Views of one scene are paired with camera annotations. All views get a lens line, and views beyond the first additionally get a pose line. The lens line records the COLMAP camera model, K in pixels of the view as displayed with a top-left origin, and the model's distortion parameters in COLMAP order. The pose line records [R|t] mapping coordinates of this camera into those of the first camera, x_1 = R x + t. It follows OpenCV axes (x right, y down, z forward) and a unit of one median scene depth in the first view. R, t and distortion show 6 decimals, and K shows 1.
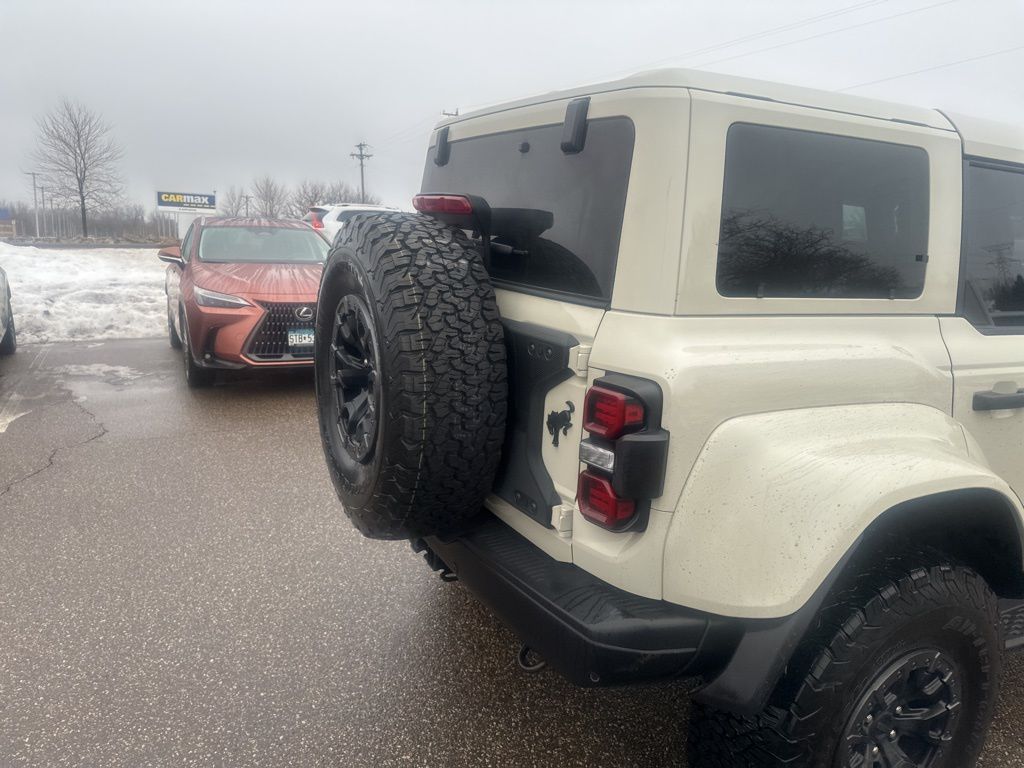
lens RADIAL K [[722.7, 0, 508.8], [0, 722.7, 385.7], [0, 0, 1]] dist [0.041070, -0.043286]
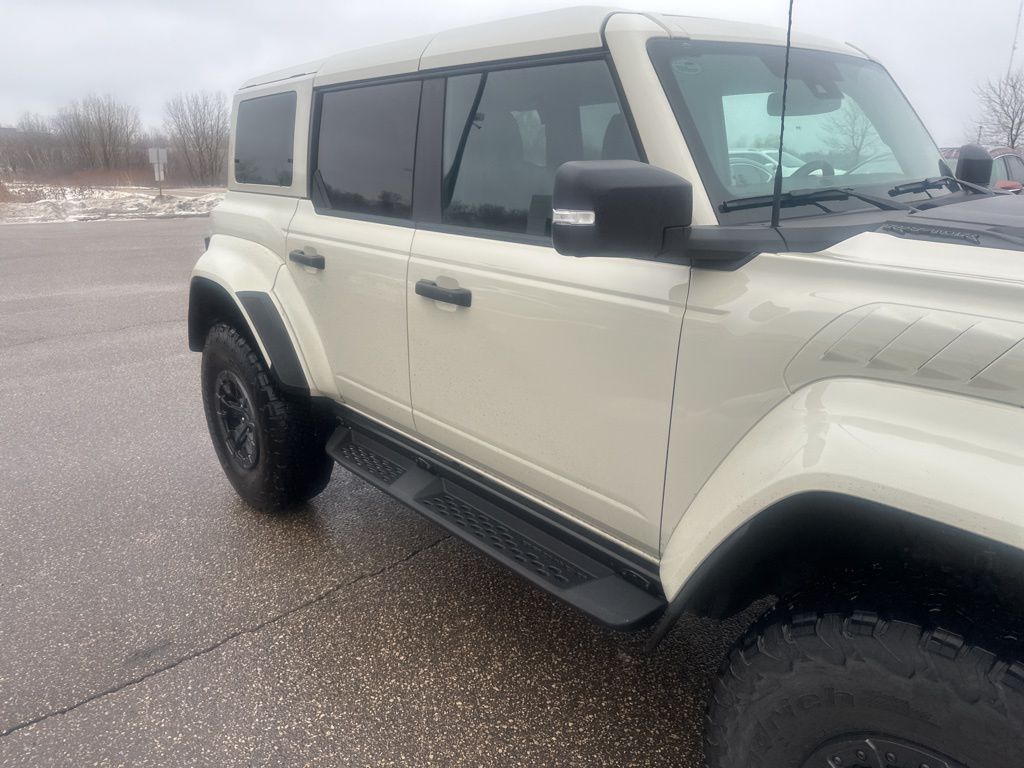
lens RADIAL K [[725.2, 0, 511.4], [0, 725.2, 375.4], [0, 0, 1]] dist [0.039216, -0.043362]
pose [[0.224191, 0.235904, -0.945562, 2.390482], [-0.188579, 0.962423, 0.195399, -0.128215], [0.956126, 0.134507, 0.260253, 1.144914]]
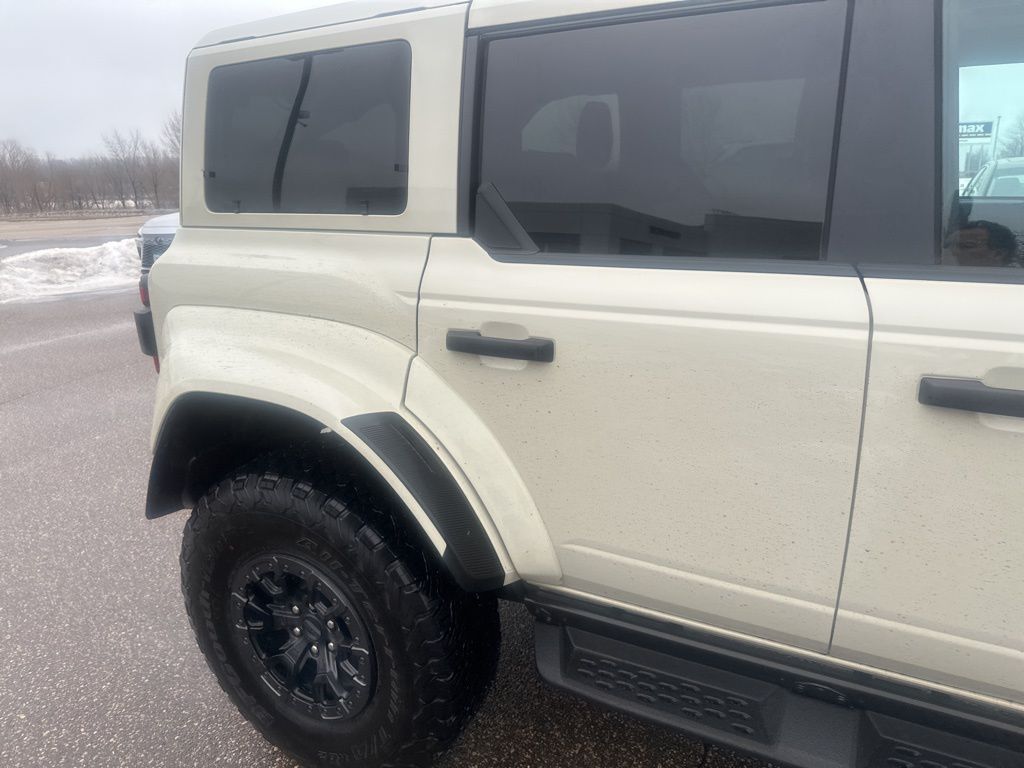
lens RADIAL K [[740.2, 0, 499.4], [0, 740.2, 374.7], [0, 0, 1]] dist [0.064869, -0.095632]
pose [[0.546667, 0.167231, -0.820481, 1.463817], [-0.110679, 0.985688, 0.127160, -0.056217], [0.830003, 0.021296, 0.557352, 0.616069]]
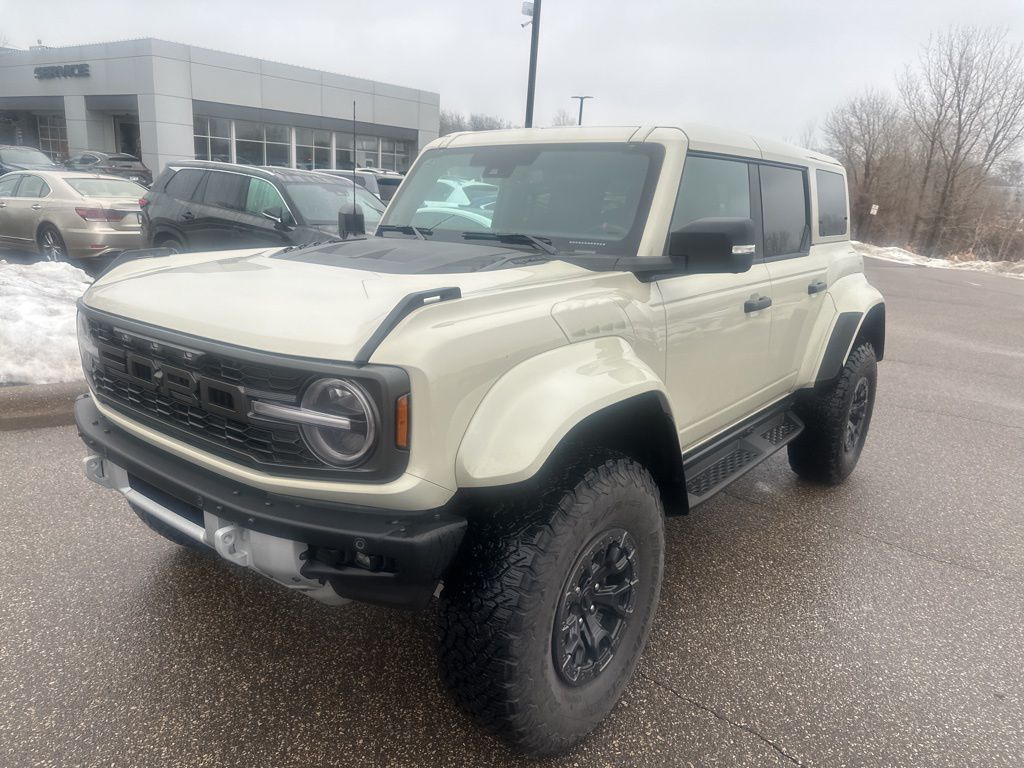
lens RADIAL K [[725.2, 0, 511.4], [0, 725.2, 375.4], [0, 0, 1]] dist [0.039216, -0.043362]
pose [[-0.911846, 0.011703, -0.410365, 2.027496], [-0.171631, 0.897178, 0.406957, -0.701154], [0.372933, 0.441514, -0.816080, 3.500069]]
